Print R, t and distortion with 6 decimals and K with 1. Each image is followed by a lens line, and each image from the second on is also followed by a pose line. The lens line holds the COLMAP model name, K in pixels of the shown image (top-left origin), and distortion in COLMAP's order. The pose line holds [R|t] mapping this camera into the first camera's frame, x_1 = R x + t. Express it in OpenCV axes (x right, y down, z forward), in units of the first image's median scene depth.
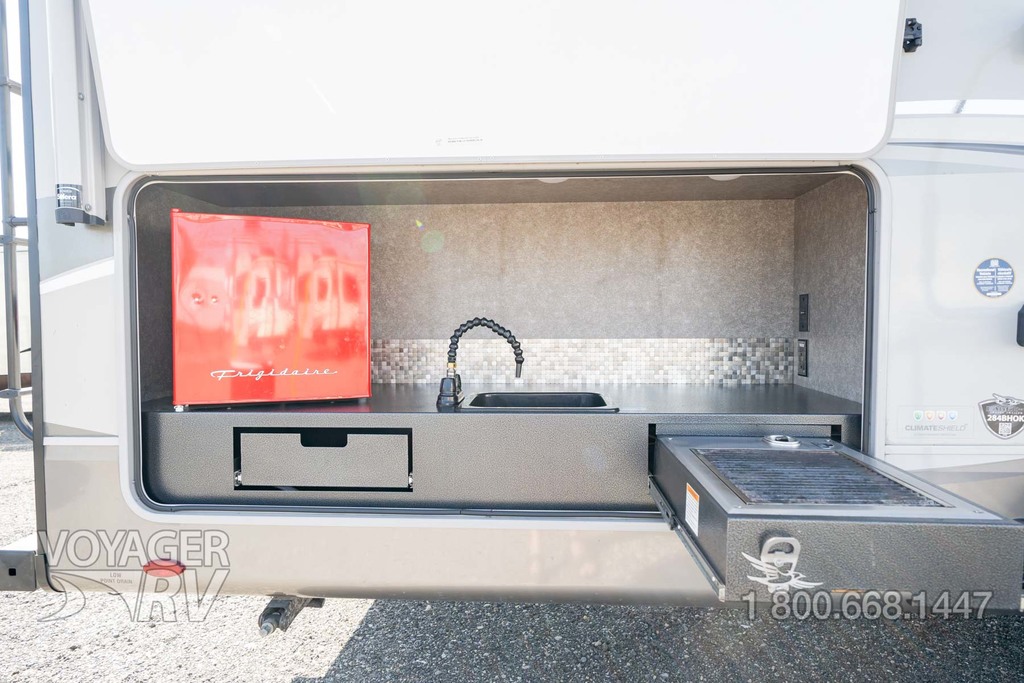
lens RADIAL K [[600.7, 0, 513.0], [0, 600.7, 321.4], [0, 0, 1]] dist [-0.001038, -0.000479]
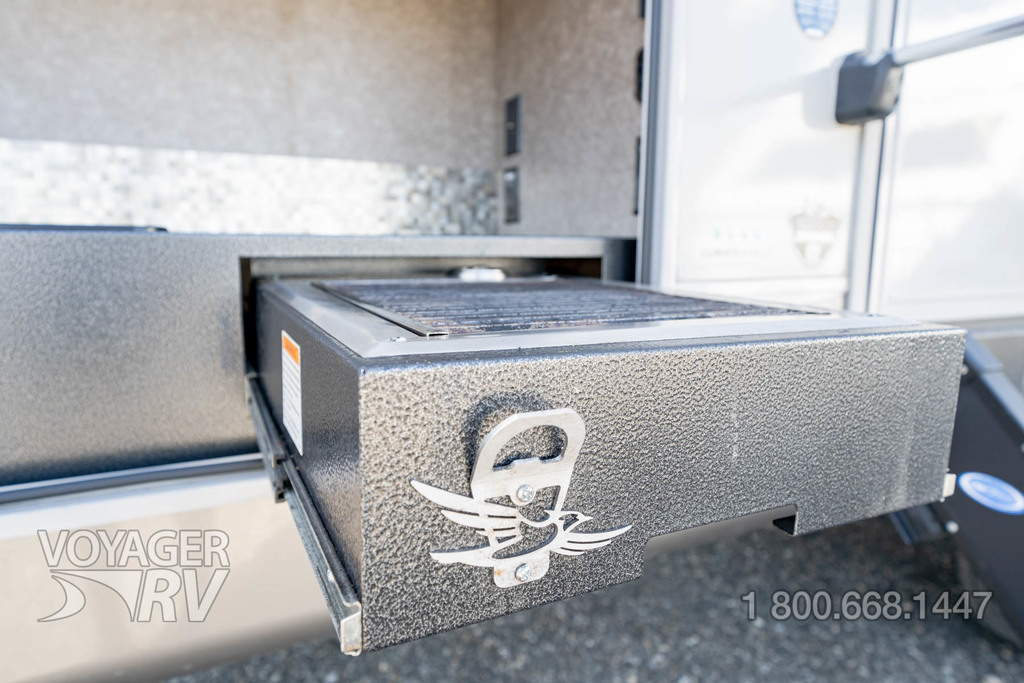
lens RADIAL K [[650.4, 0, 512.0], [0, 650.4, 341.5], [0, 0, 1]] dist [0.003677, 0.000762]
pose [[0.884808, -0.065417, 0.461341, 0.239238], [0.007822, 0.992042, 0.125667, 0.235242], [-0.465890, -0.107582, 0.878278, 0.597806]]
